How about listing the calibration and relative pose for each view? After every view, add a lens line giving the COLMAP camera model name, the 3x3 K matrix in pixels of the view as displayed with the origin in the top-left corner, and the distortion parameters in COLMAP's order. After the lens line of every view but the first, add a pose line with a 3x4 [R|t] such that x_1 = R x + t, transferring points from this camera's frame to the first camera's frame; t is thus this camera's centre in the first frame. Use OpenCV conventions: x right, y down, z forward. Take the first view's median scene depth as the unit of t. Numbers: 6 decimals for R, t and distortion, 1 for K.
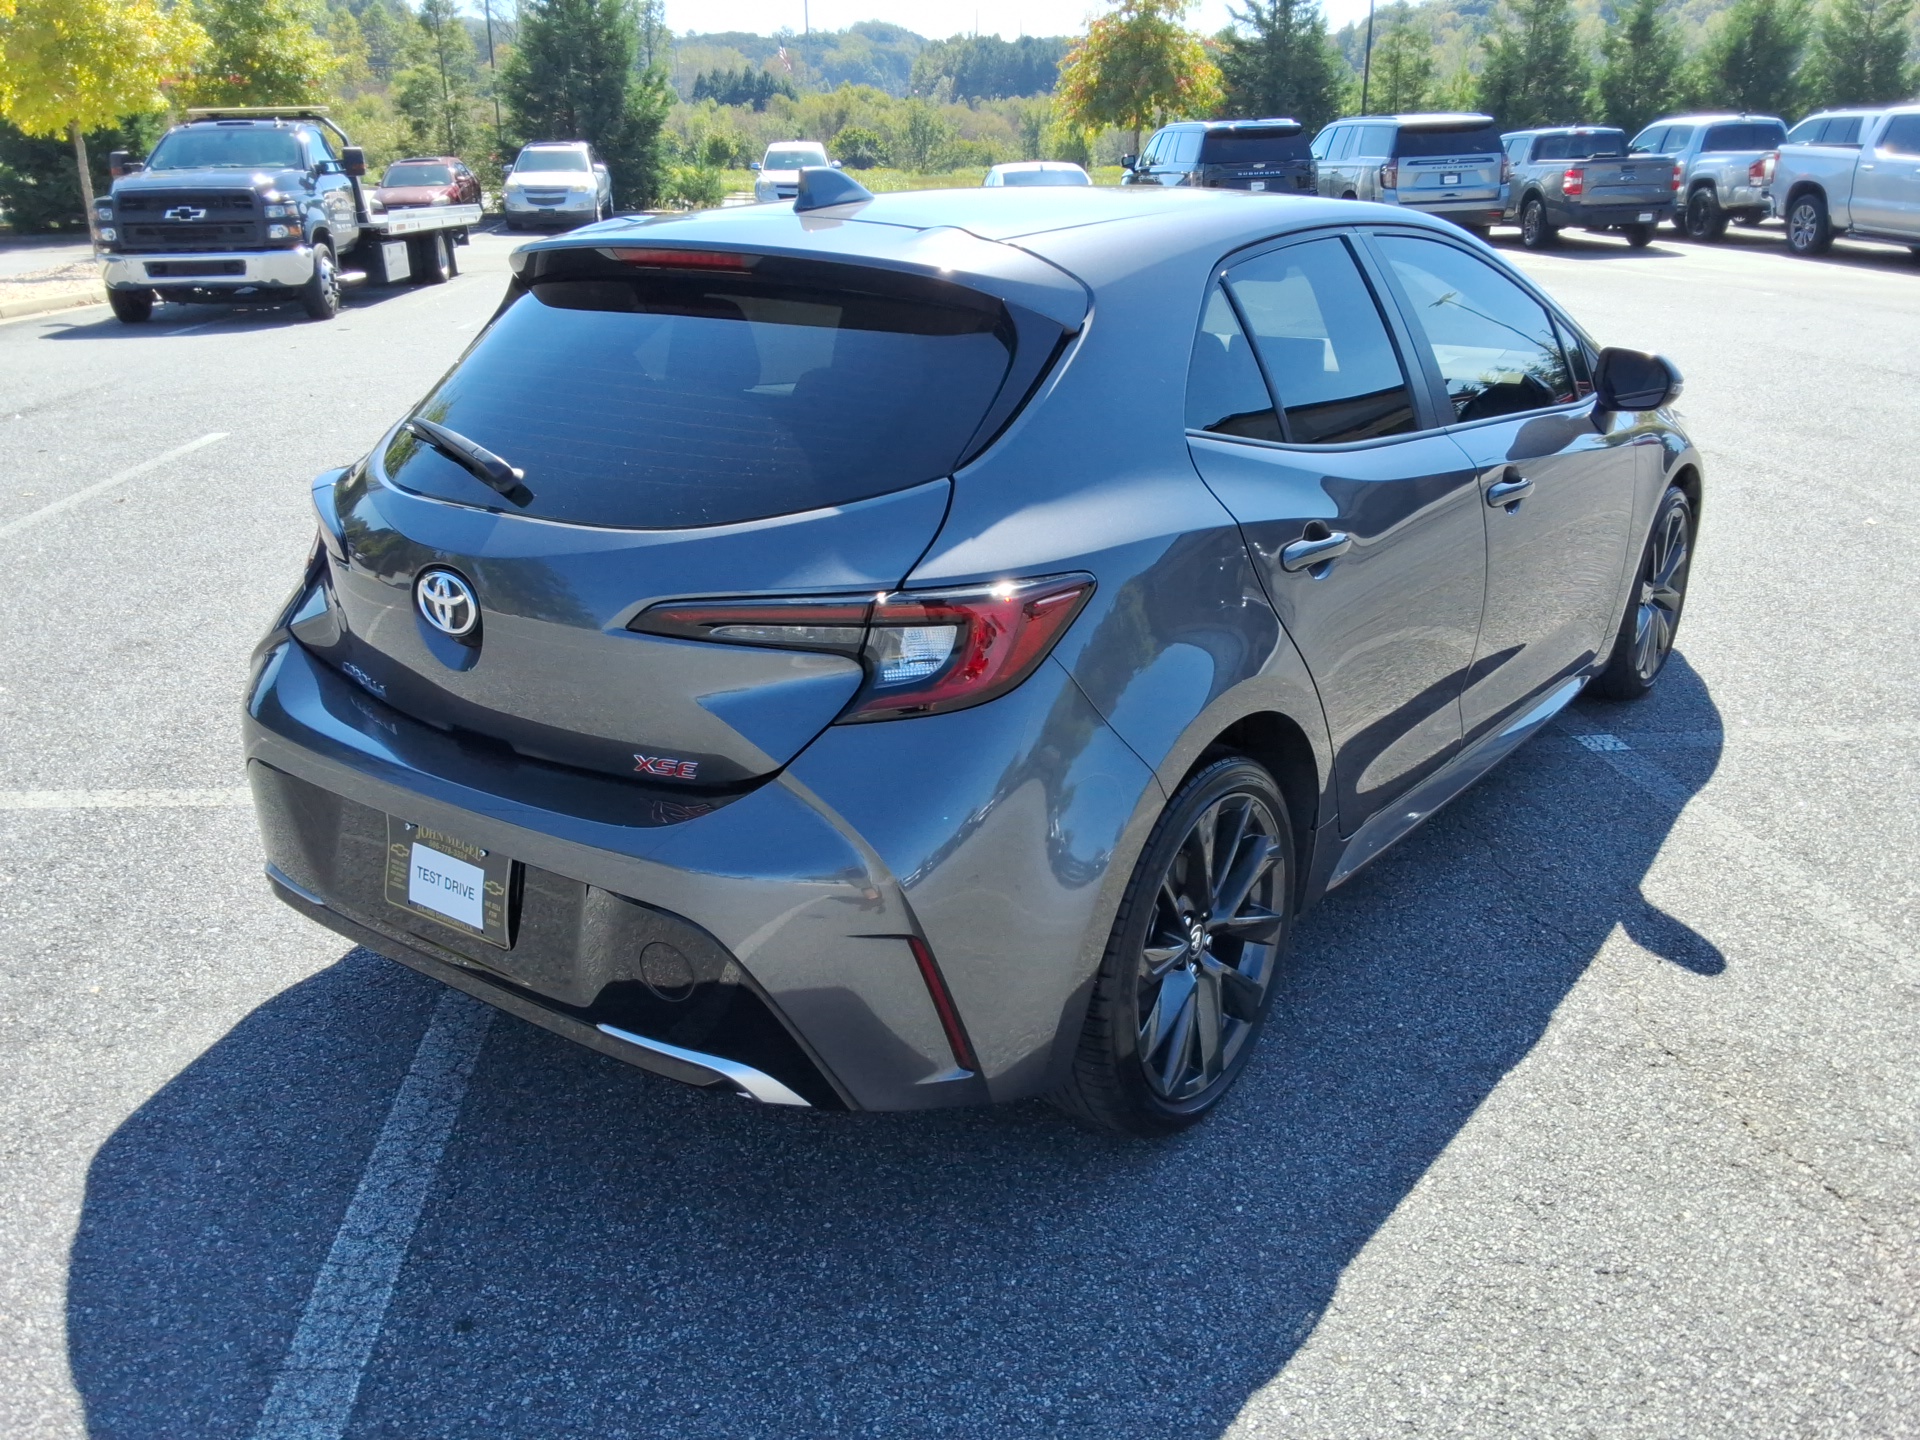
lens RADIAL K [[1558.3, 0, 980.3], [0, 1558.3, 720.6], [0, 0, 1]] dist [0.087248, -0.130946]
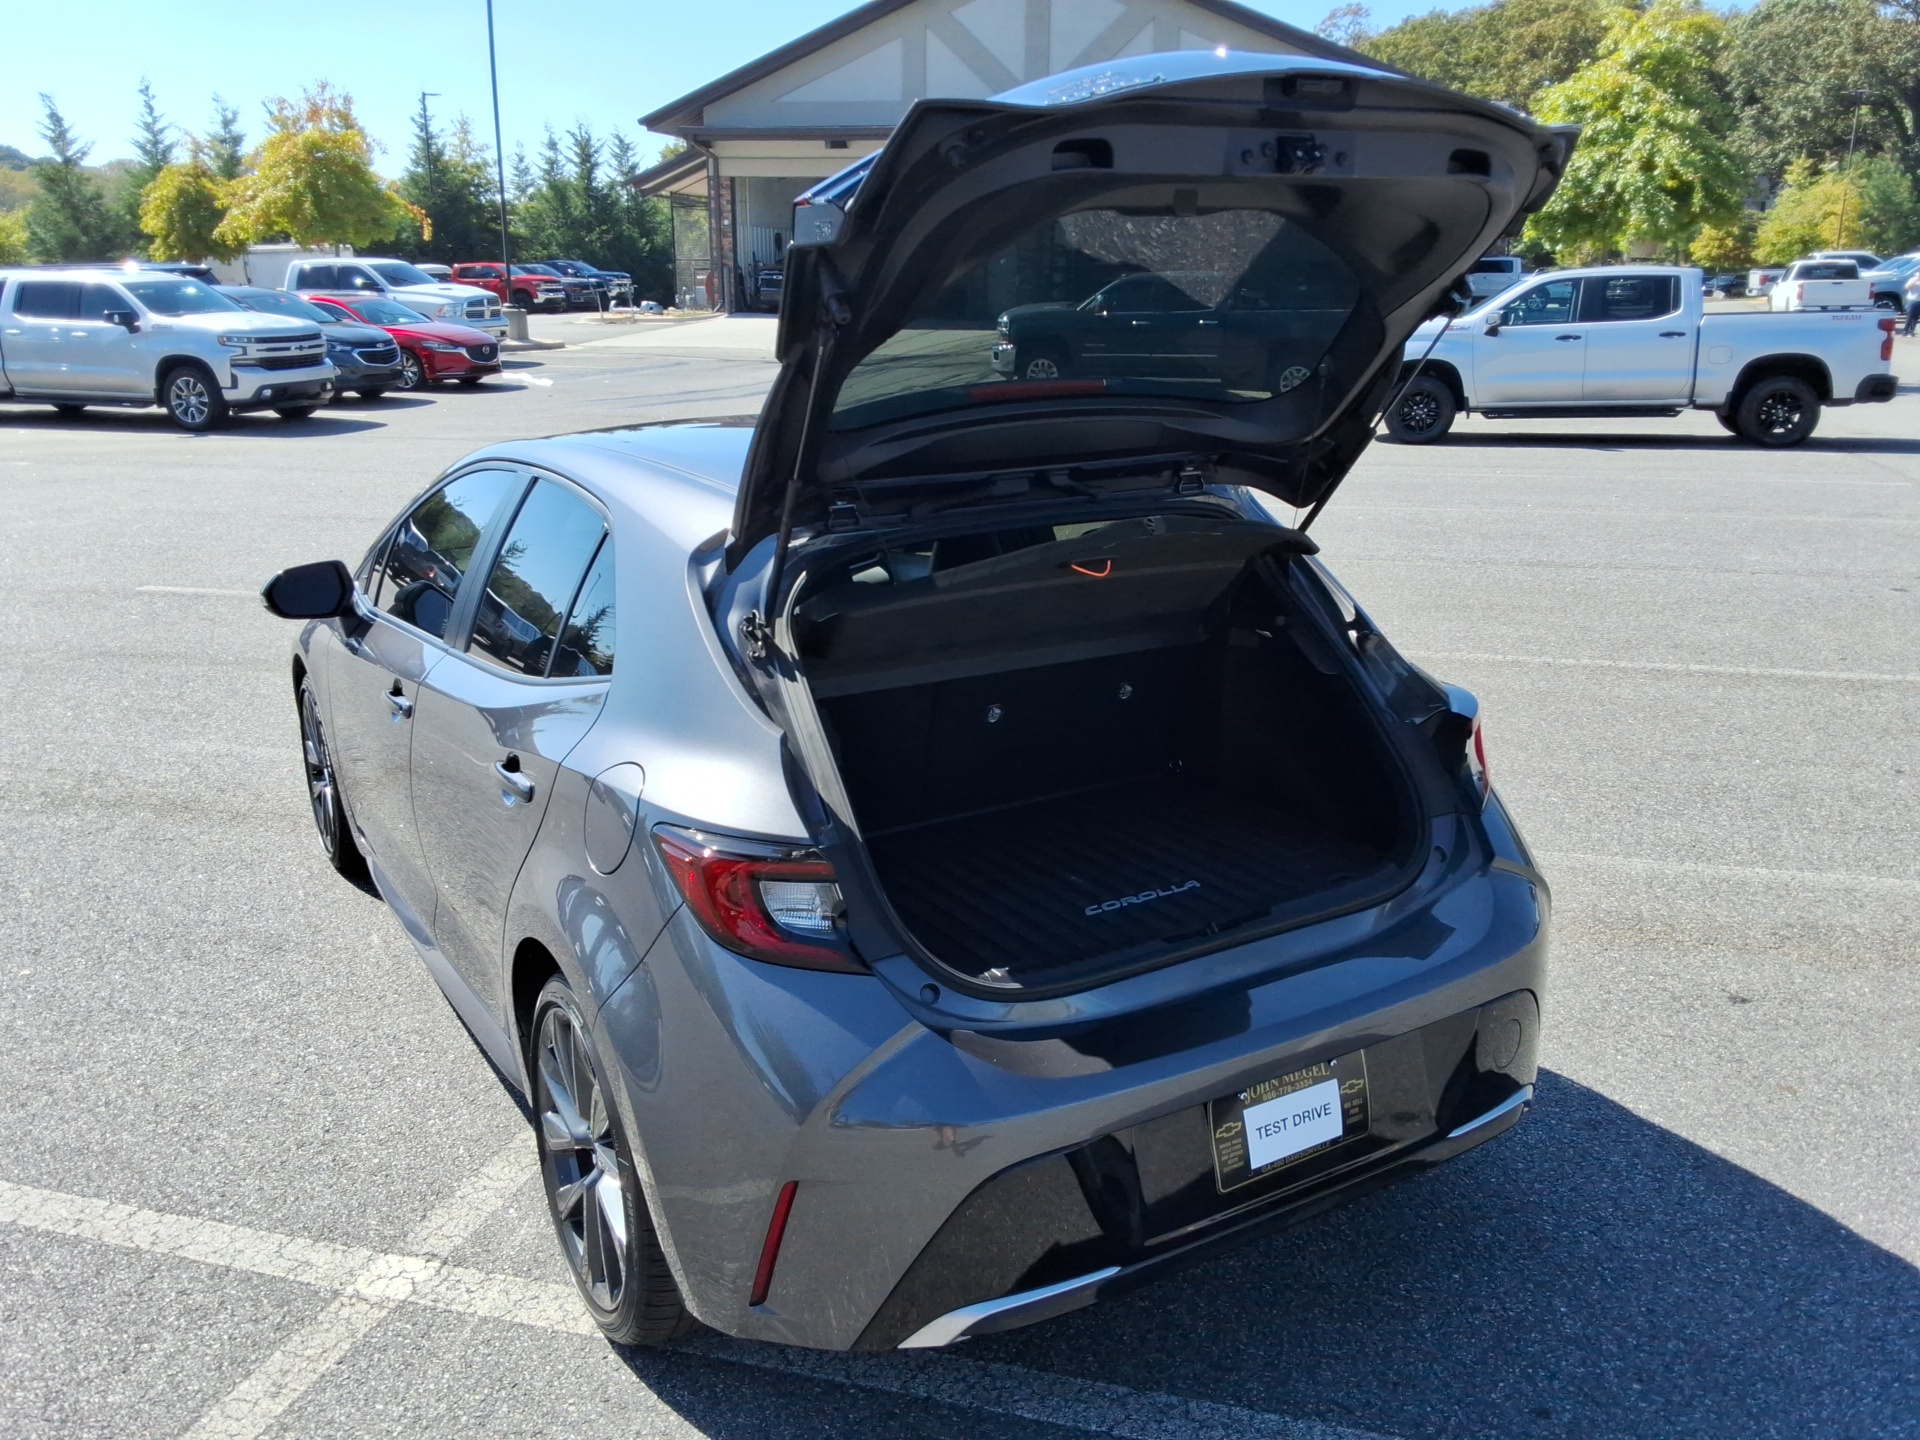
lens RADIAL K [[1558.3, 0, 992.6], [0, 1558.3, 731.2], [0, 0, 1]] dist [0.087248, -0.130946]
pose [[0.369404, -0.251302, 0.894644, -0.140041], [0.322530, 0.937564, 0.130184, -0.036670], [-0.871502, 0.240459, 0.427393, 0.074989]]
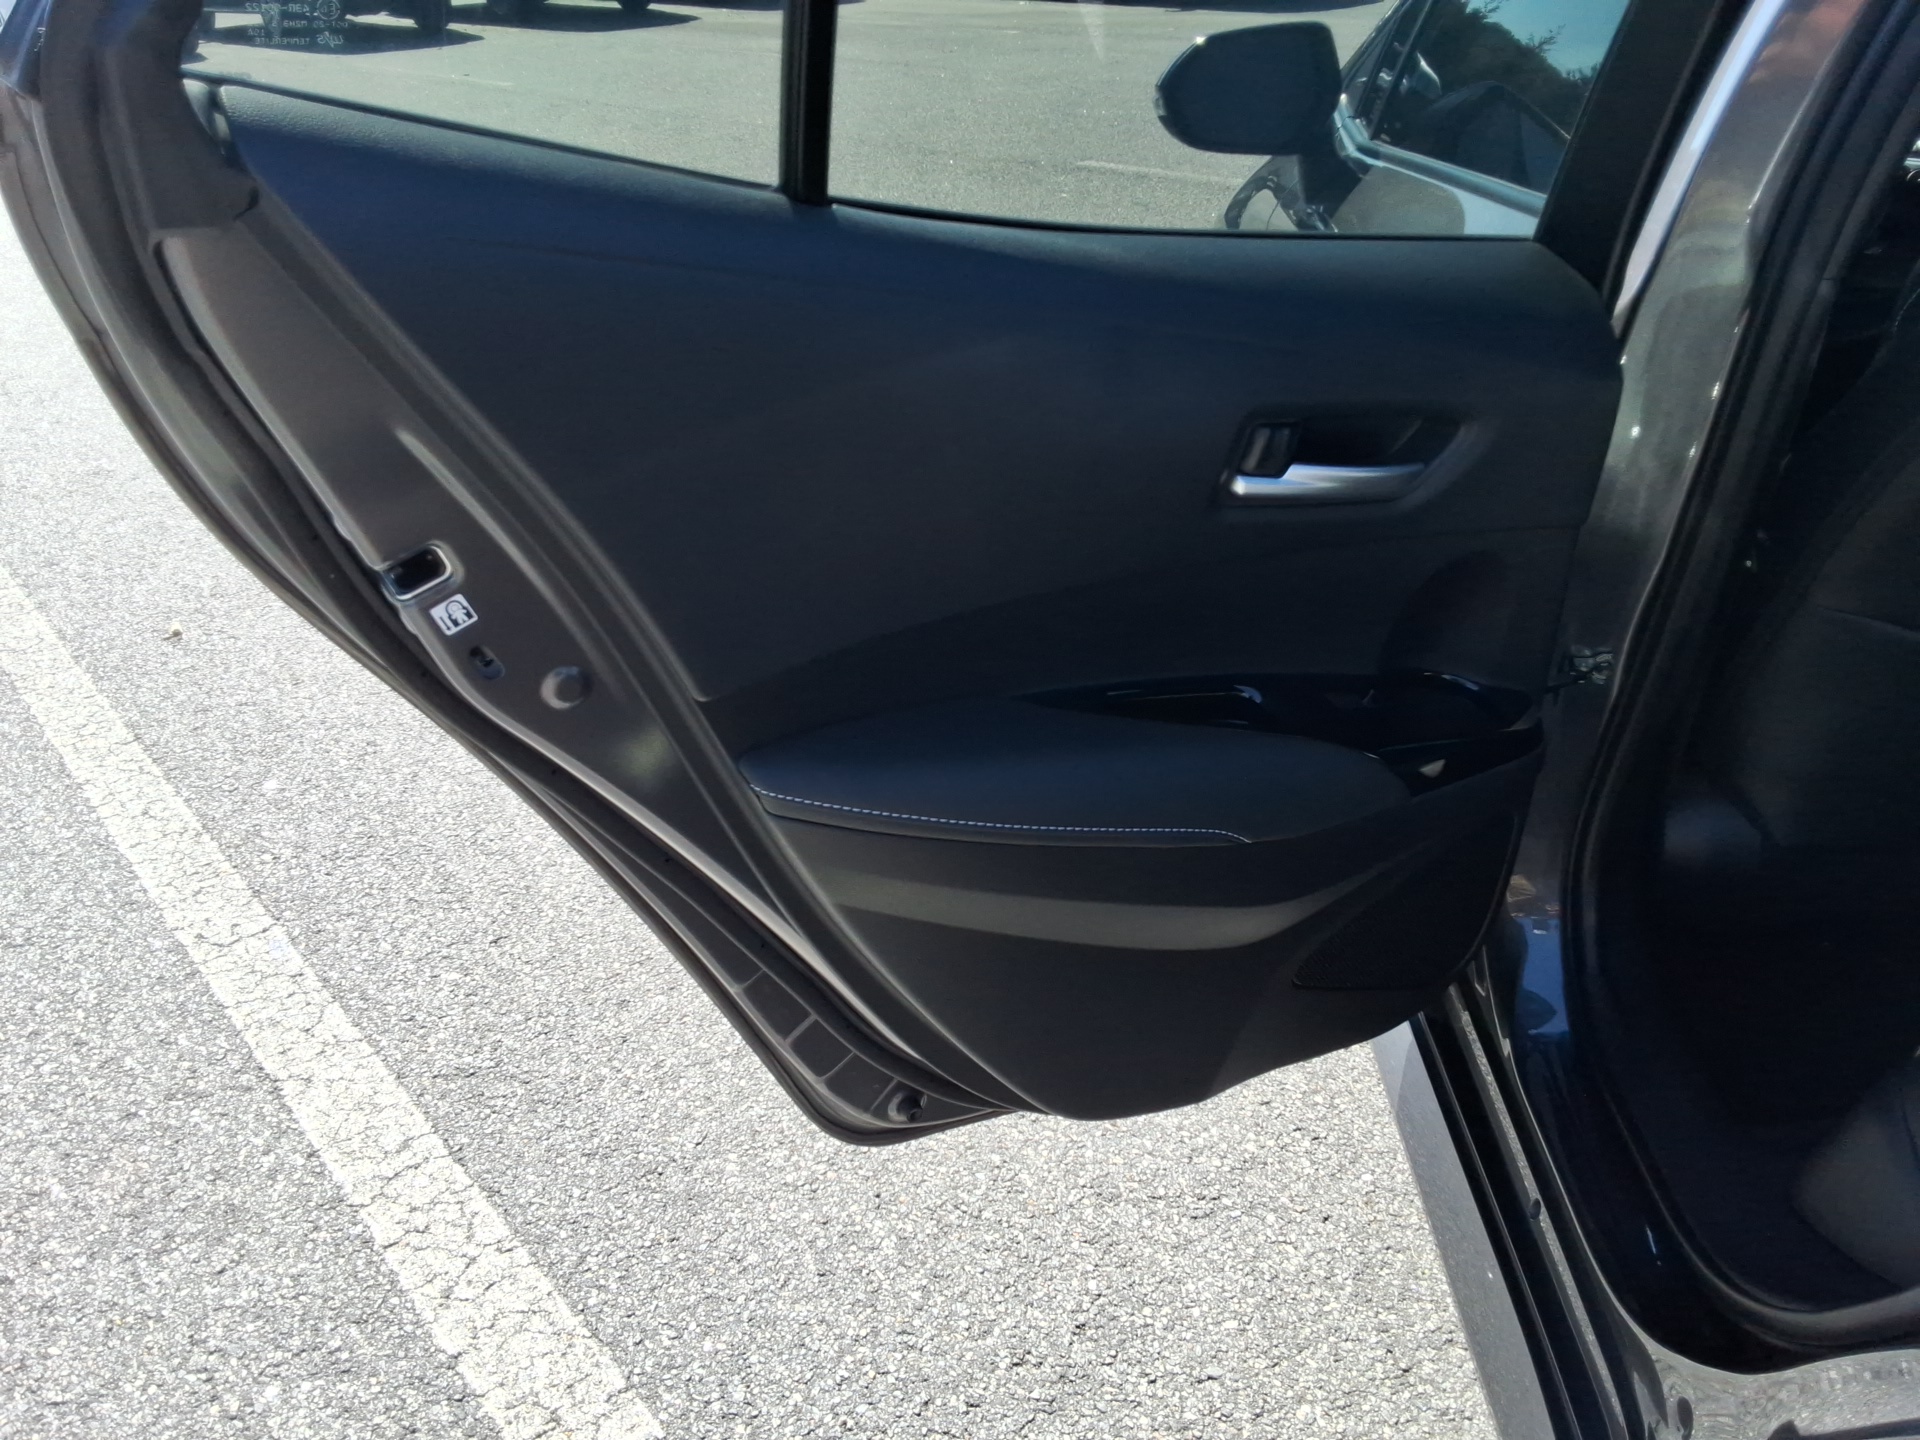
lens RADIAL K [[1558.3, 0, 979.1], [0, 1558.3, 681.3], [0, 0, 1]] dist [0.087248, -0.130946]
pose [[0.820348, -0.271165, 0.503487, -0.064170], [0.218780, 0.962268, 0.161786, -0.040000], [-0.528361, -0.022568, 0.848720, 0.154139]]
